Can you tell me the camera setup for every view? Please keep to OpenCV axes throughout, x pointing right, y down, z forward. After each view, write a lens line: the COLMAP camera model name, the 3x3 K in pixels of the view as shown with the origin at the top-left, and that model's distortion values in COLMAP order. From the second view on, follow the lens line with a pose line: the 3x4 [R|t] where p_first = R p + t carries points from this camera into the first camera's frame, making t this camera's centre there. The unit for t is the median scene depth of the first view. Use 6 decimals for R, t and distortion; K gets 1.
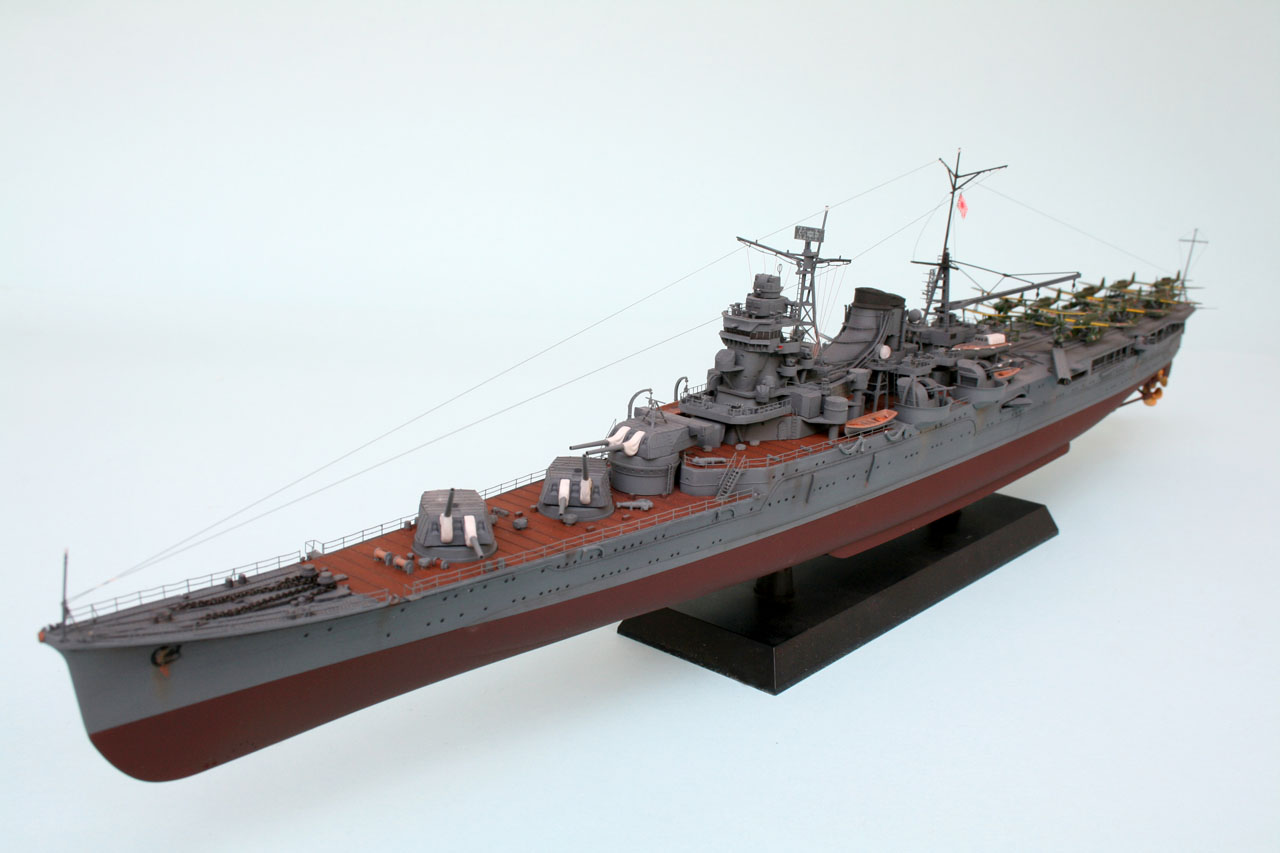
lens RADIAL K [[1428.7, 0, 645.3], [0, 1428.7, 427.0], [0, 0, 1]] dist [-0.106954, 0.000000]
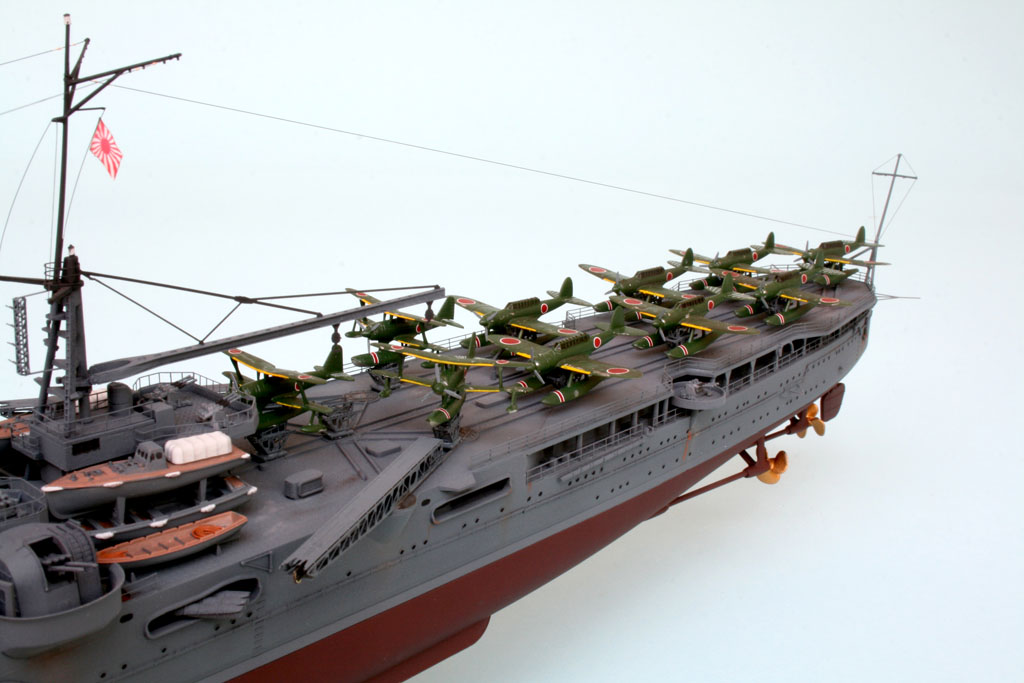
lens RADIAL K [[1444.0, 0, 513.4], [0, 1444.0, 340.1], [0, 0, 1]] dist [0.001864, 0.000000]
pose [[0.999008, 0.006782, -0.044018, 0.424260], [-0.005908, 0.999784, 0.019934, -0.122597], [0.044143, -0.019654, 0.998832, 0.644969]]
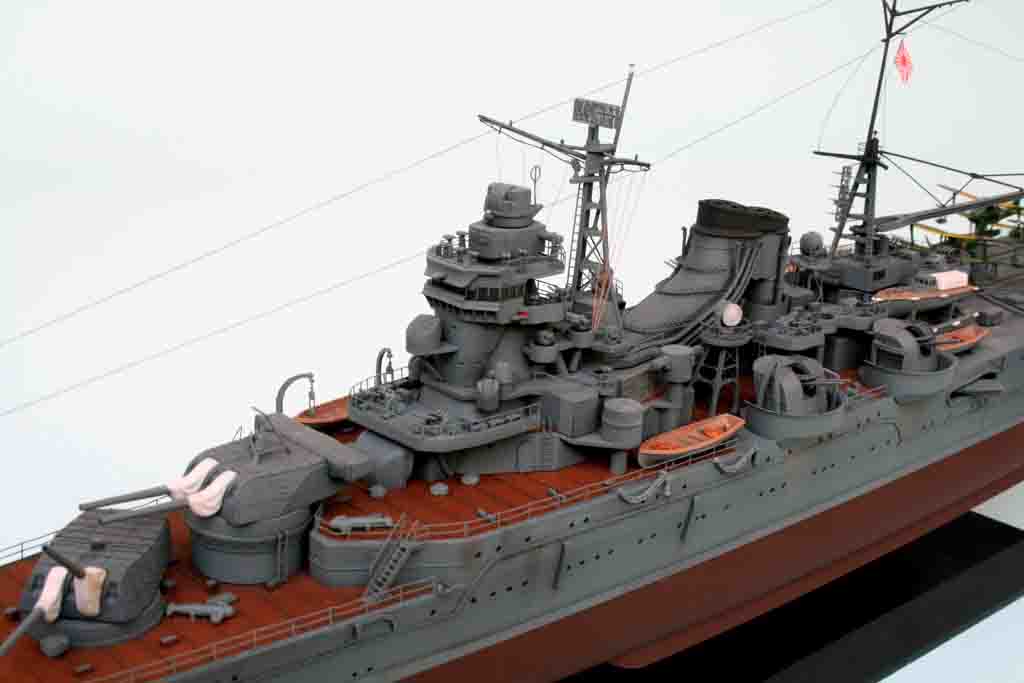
lens RADIAL K [[1607.8, 0, 508.1], [0, 1607.8, 346.4], [0, 0, 1]] dist [-0.020517, 0.000000]
pose [[0.995273, 0.035063, -0.090561, 0.138959], [-0.031407, 0.998646, 0.041477, -0.065431], [0.091893, -0.038436, 0.995027, 0.333882]]
